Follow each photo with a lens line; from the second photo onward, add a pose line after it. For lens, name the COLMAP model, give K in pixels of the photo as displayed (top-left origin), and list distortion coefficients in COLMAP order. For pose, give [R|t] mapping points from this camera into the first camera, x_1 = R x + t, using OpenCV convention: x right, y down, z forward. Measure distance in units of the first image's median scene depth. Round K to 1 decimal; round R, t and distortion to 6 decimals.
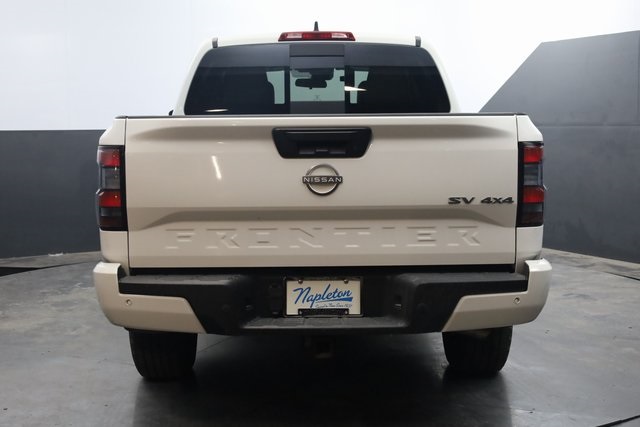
lens RADIAL K [[942.5, 0, 320.0], [0, 942.5, 213.5], [0, 0, 1]] dist [0.005031, -0.004015]
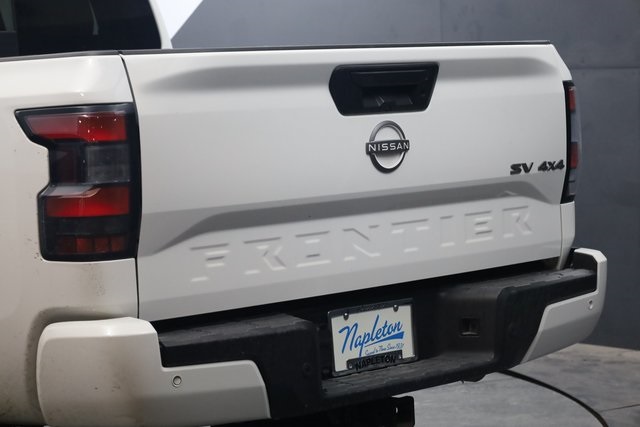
lens RADIAL K [[1875.0, 0, 320.6], [0, 1875.0, 213.9], [0, 0, 1]] dist [-0.062078, -0.145633]
pose [[0.707046, -0.071591, 0.703535, -0.887718], [0.095702, 0.995397, 0.005112, -0.001782], [-0.700662, 0.063715, 0.710643, 0.139190]]
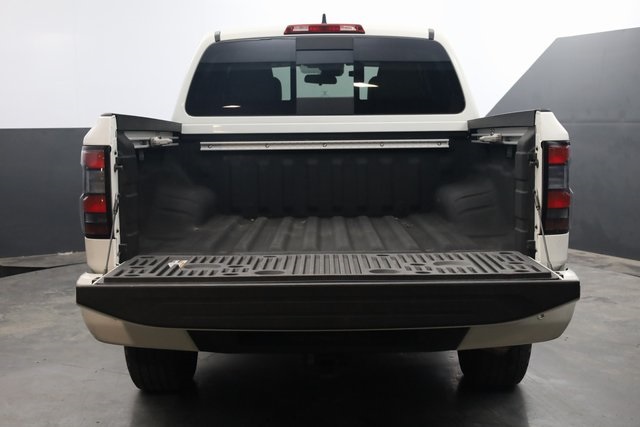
lens RADIAL K [[908.5, 0, 320.0], [0, 908.5, 213.5], [0, 0, 1]] dist [0.010977, -0.007603]
pose [[0.999852, 0.000272, -0.017215, 0.011256], [-0.000156, 0.999977, 0.006763, -0.011941], [0.017216, -0.006760, 0.999829, 0.117362]]
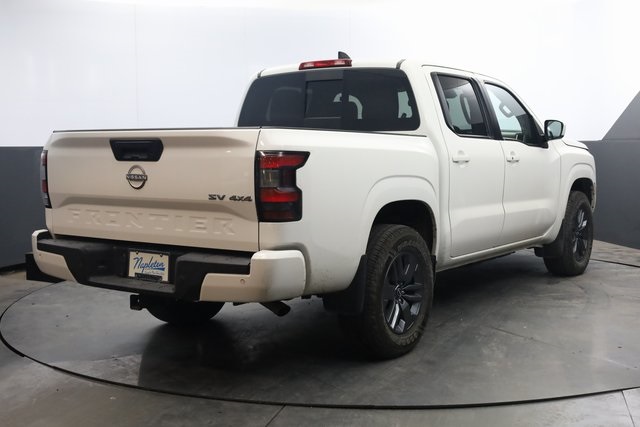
lens RADIAL K [[833.2, 0, 320.0], [0, 833.2, 213.5], [0, 0, 1]] dist [-0.008845, -0.008282]
pose [[0.813368, 0.054063, -0.579232, 0.879136], [-0.057001, 0.998288, 0.013135, -0.014223], [0.578951, 0.022333, 0.815057, 0.179698]]
